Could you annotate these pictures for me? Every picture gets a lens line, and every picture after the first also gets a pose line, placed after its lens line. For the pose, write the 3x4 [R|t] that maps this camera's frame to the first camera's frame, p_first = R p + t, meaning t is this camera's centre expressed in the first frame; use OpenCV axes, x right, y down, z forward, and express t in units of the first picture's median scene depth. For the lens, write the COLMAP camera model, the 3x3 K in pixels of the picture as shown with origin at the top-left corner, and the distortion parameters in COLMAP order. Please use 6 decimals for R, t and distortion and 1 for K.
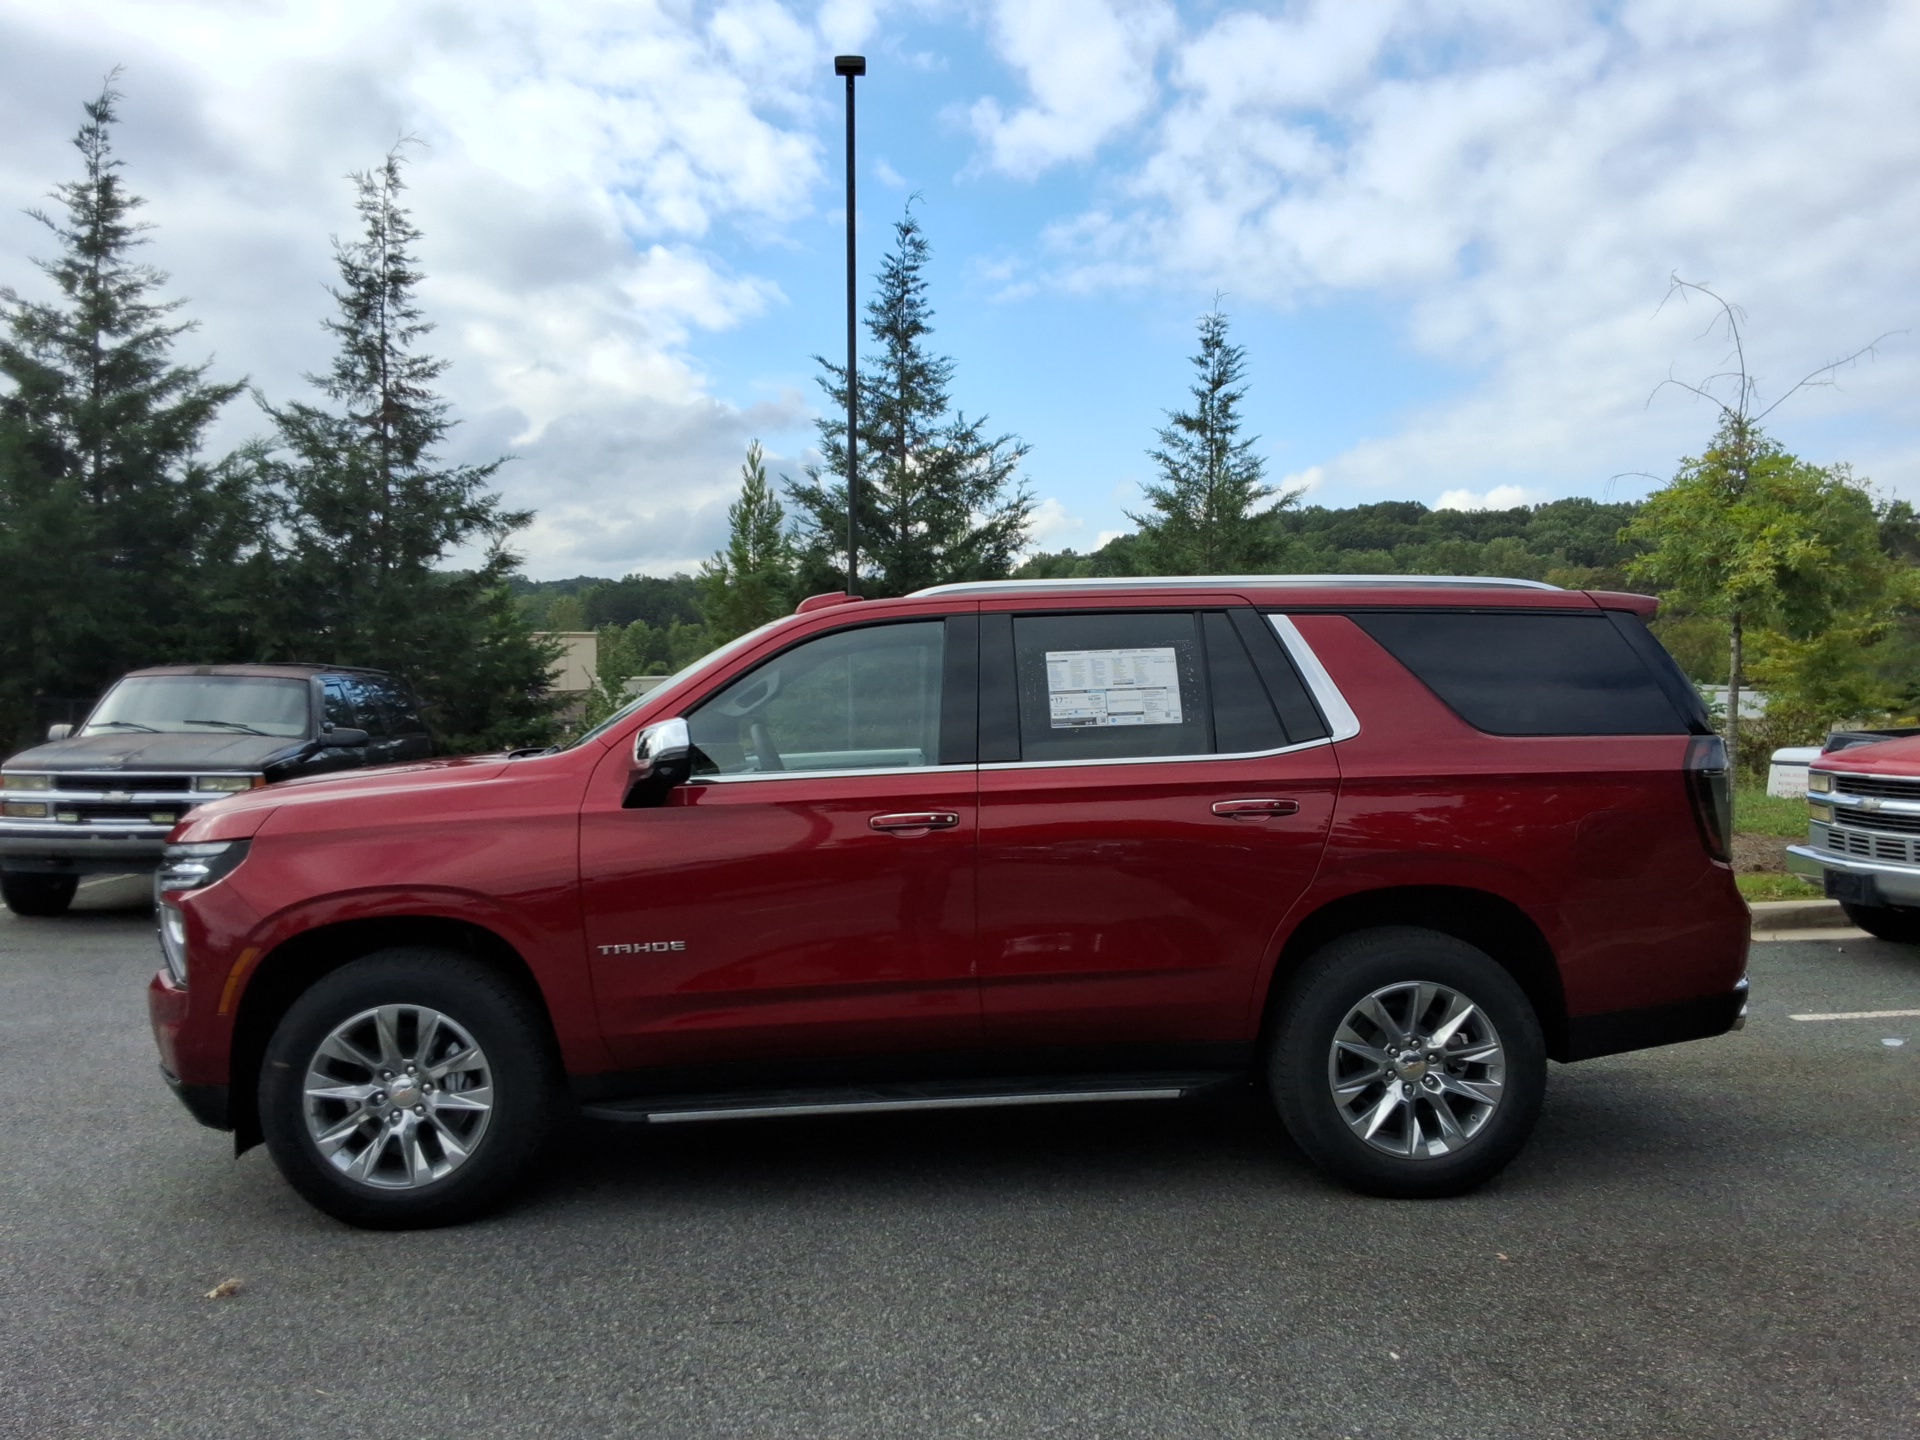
lens RADIAL K [[1570.3, 0, 955.0], [0, 1570.3, 734.3], [0, 0, 1]] dist [0.083657, -0.117208]
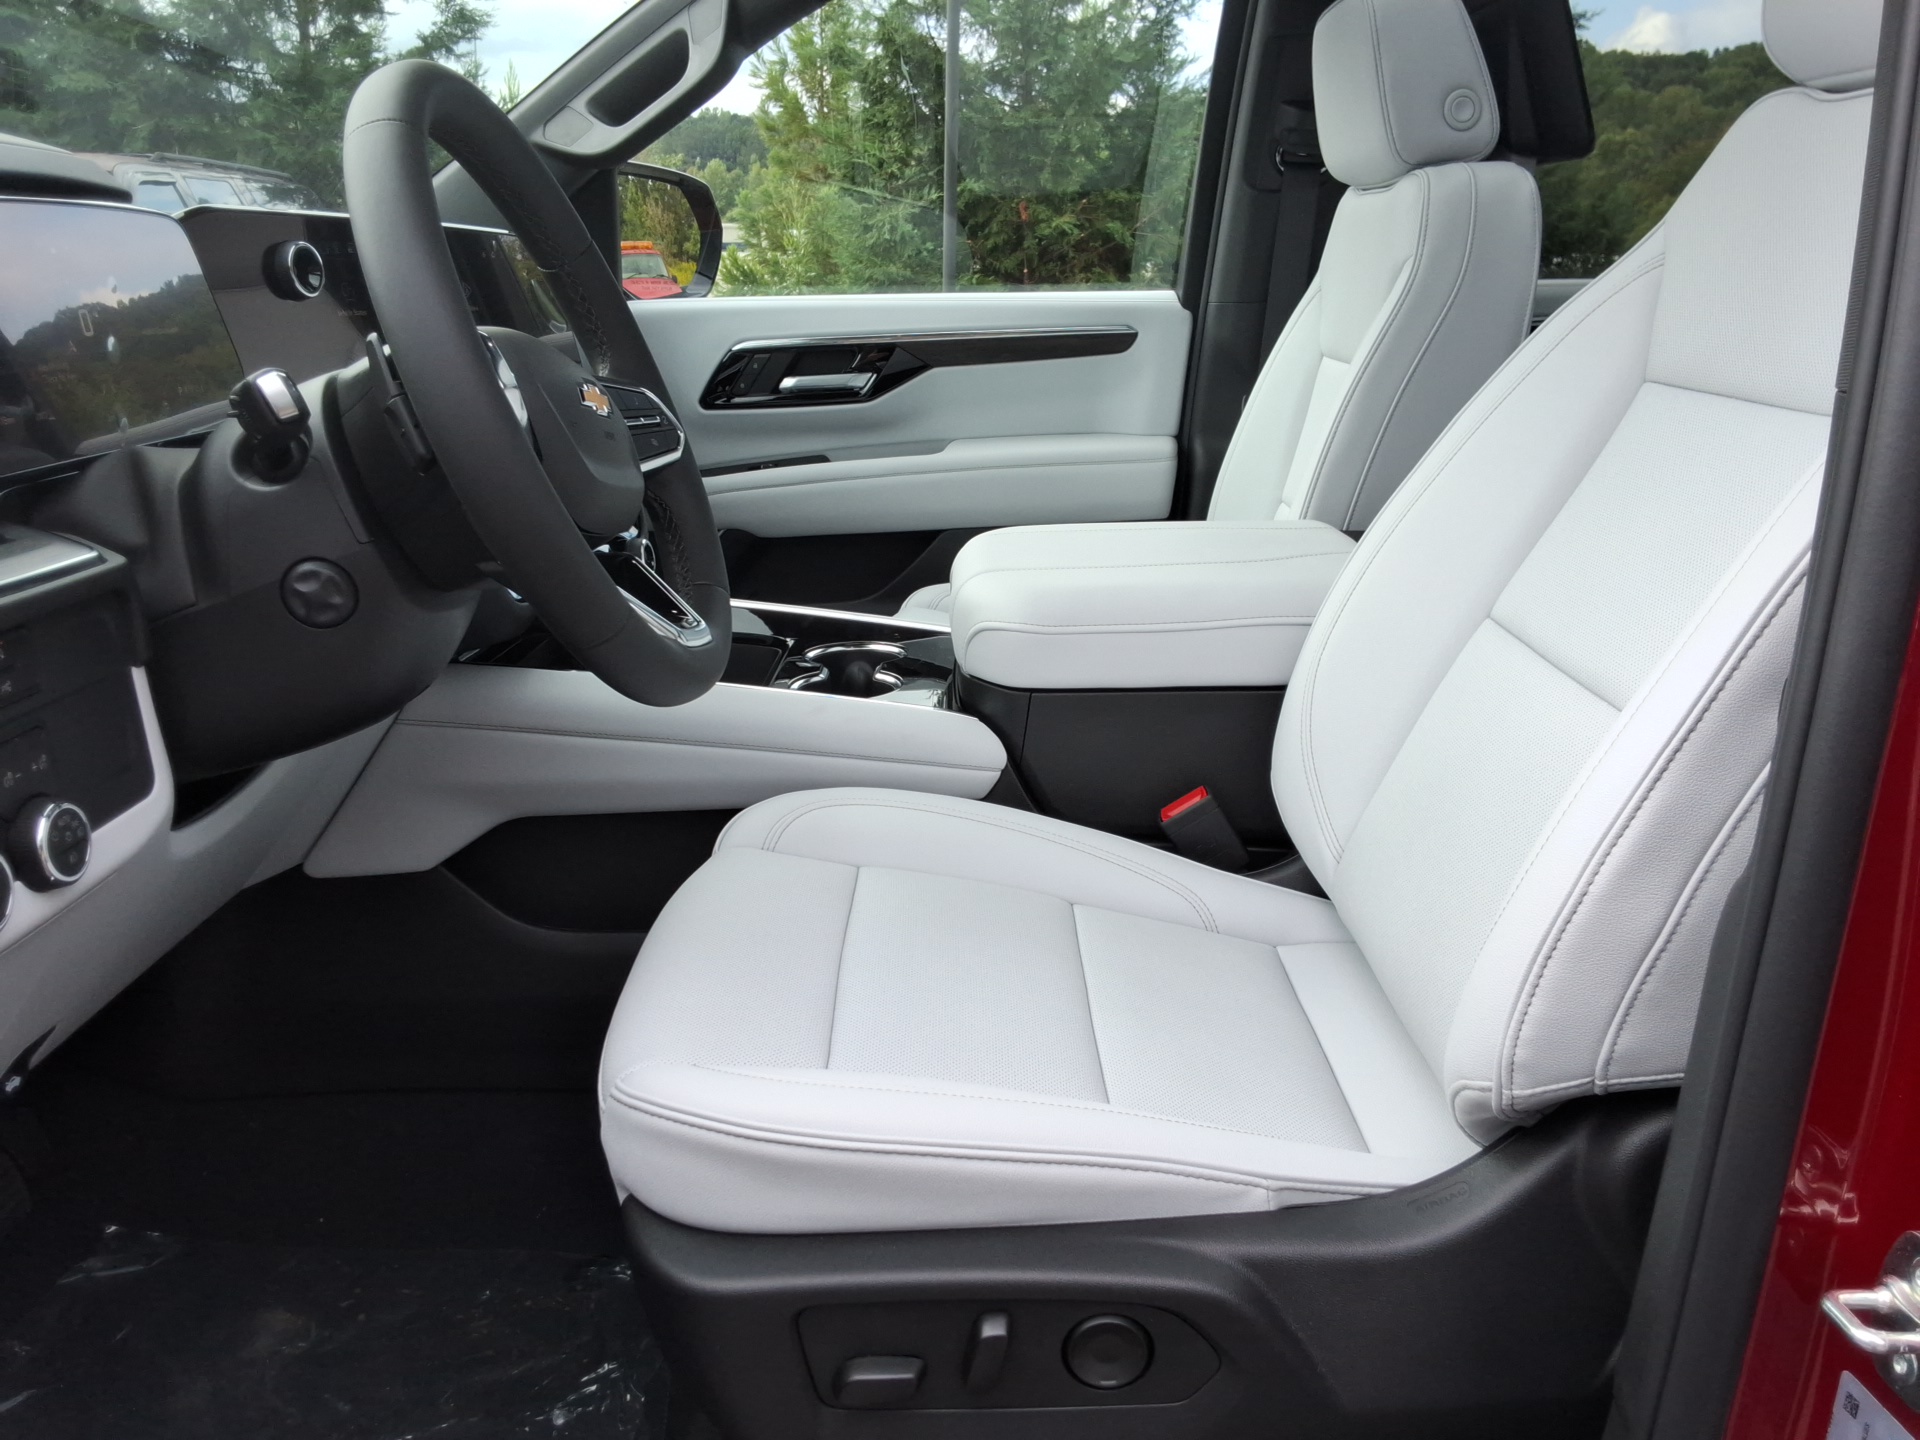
lens RADIAL K [[1570.3, 0, 955.0], [0, 1570.3, 734.3], [0, 0, 1]] dist [0.083657, -0.117208]
pose [[0.997905, 0.040452, -0.050494, -0.011810], [-0.025645, 0.963817, 0.265330, 0.003225], [0.059400, -0.263479, 0.962835, 0.181115]]
